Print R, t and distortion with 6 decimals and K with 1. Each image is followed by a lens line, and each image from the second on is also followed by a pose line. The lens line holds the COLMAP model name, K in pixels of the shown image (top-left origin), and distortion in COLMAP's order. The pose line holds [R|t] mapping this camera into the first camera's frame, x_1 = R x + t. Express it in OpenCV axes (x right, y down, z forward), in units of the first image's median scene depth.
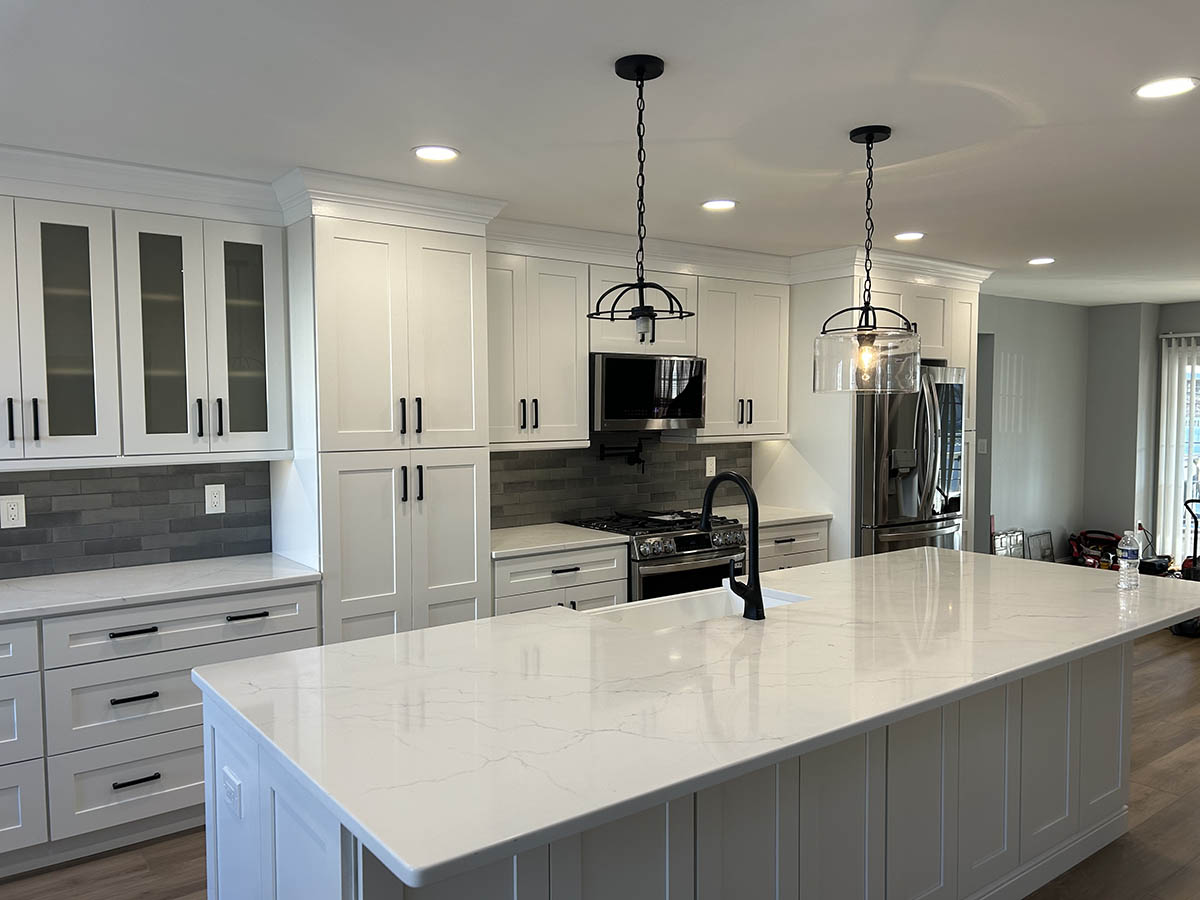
lens RADIAL K [[882.7, 0, 600.0], [0, 882.7, 450.0], [0, 0, 1]] dist [0.076312, -0.093182]
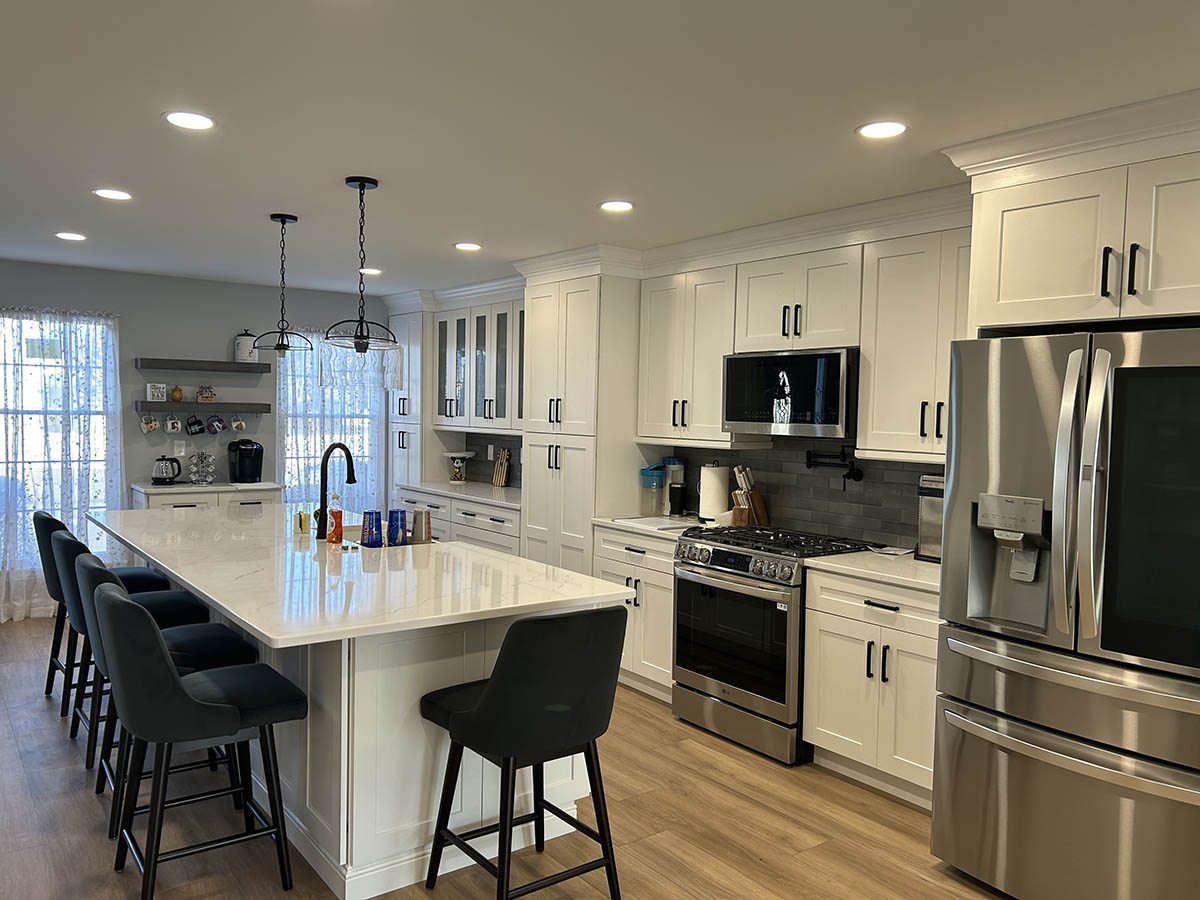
lens RADIAL K [[900.1, 0, 600.0], [0, 900.1, 450.0], [0, 0, 1]] dist [0.080315, -0.184470]
pose [[0.002470, 0.048367, -0.998827, 1.300359], [-0.070472, 0.996355, 0.048073, -0.052035], [0.997511, 0.070270, 0.005869, 1.100673]]
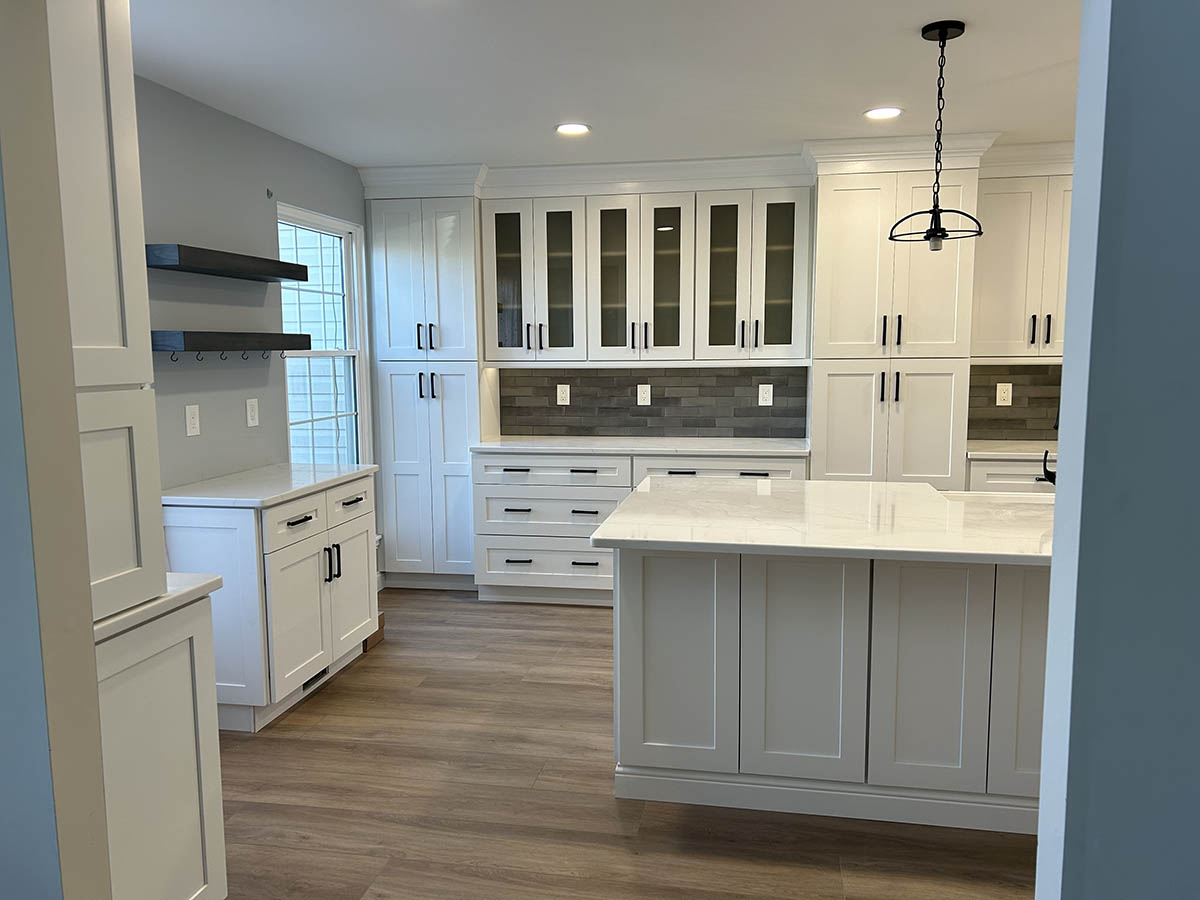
lens RADIAL K [[900.1, 0, 600.0], [0, 900.1, 450.0], [0, 0, 1]] dist [0.080315, -0.184470]
pose [[0.671866, 0.080723, -0.736260, 0.453560], [-0.029554, 0.996173, 0.082250, 0.034652], [0.740083, -0.033502, 0.671681, -0.129475]]
